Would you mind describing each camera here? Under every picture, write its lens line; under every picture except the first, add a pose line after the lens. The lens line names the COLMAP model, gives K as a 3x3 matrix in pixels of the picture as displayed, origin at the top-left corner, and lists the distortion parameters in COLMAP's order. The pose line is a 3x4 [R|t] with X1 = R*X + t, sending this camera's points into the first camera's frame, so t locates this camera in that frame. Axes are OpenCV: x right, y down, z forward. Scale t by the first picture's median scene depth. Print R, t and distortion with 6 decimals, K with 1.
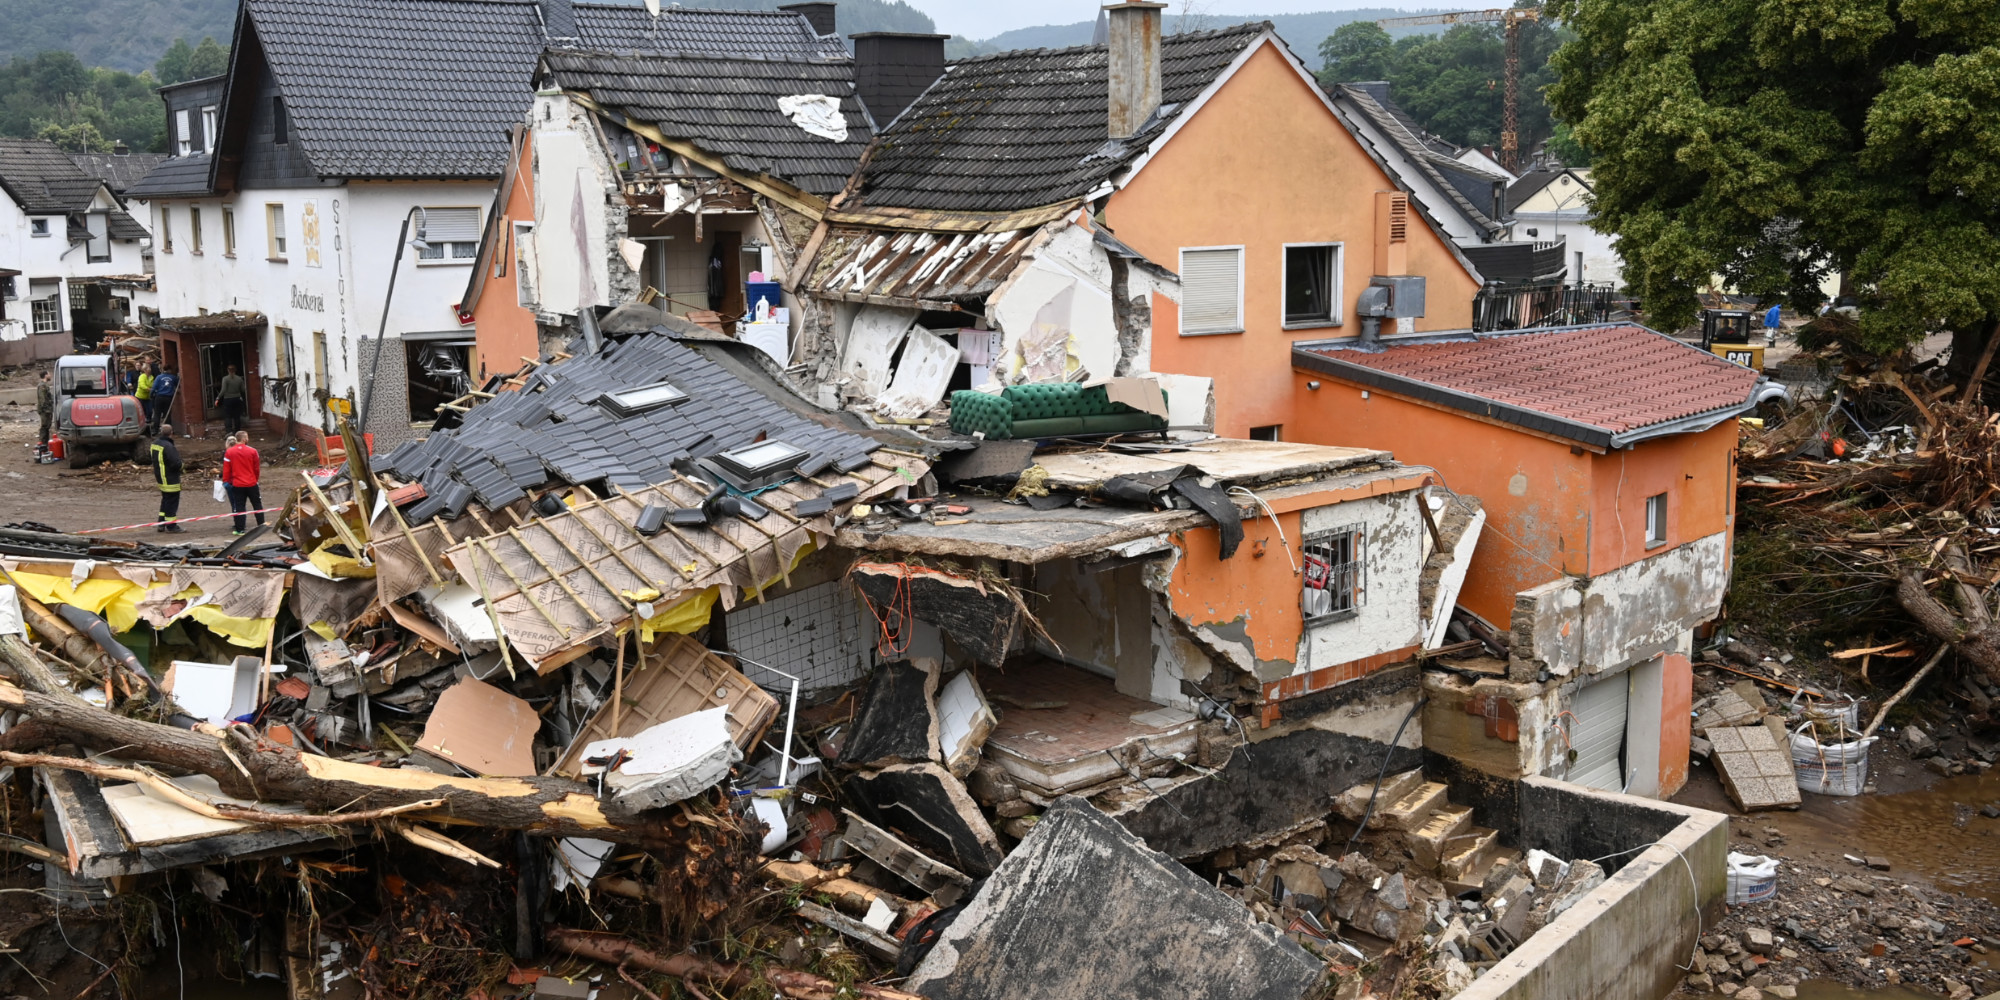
lens RADIAL K [[1842.8, 0, 1000.1], [0, 1842.8, 502.4], [0, 0, 1]] dist [0.009718, 0.000000]
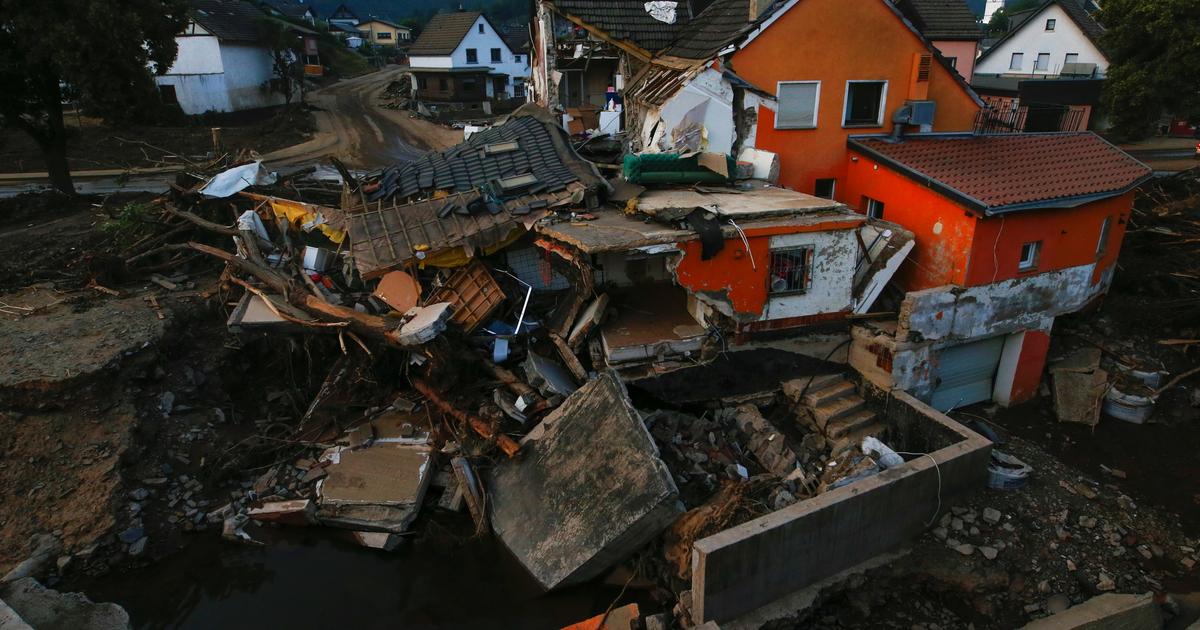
lens RADIAL K [[667.6, 0, 600.1], [0, 667.6, 316.5], [0, 0, 1]] dist [-0.021515, 0.007341]
pose [[0.909987, 0.157898, -0.383395, 0.253968], [-0.070101, 0.969929, 0.233072, -0.055280], [0.408668, -0.185216, 0.893692, 0.295572]]
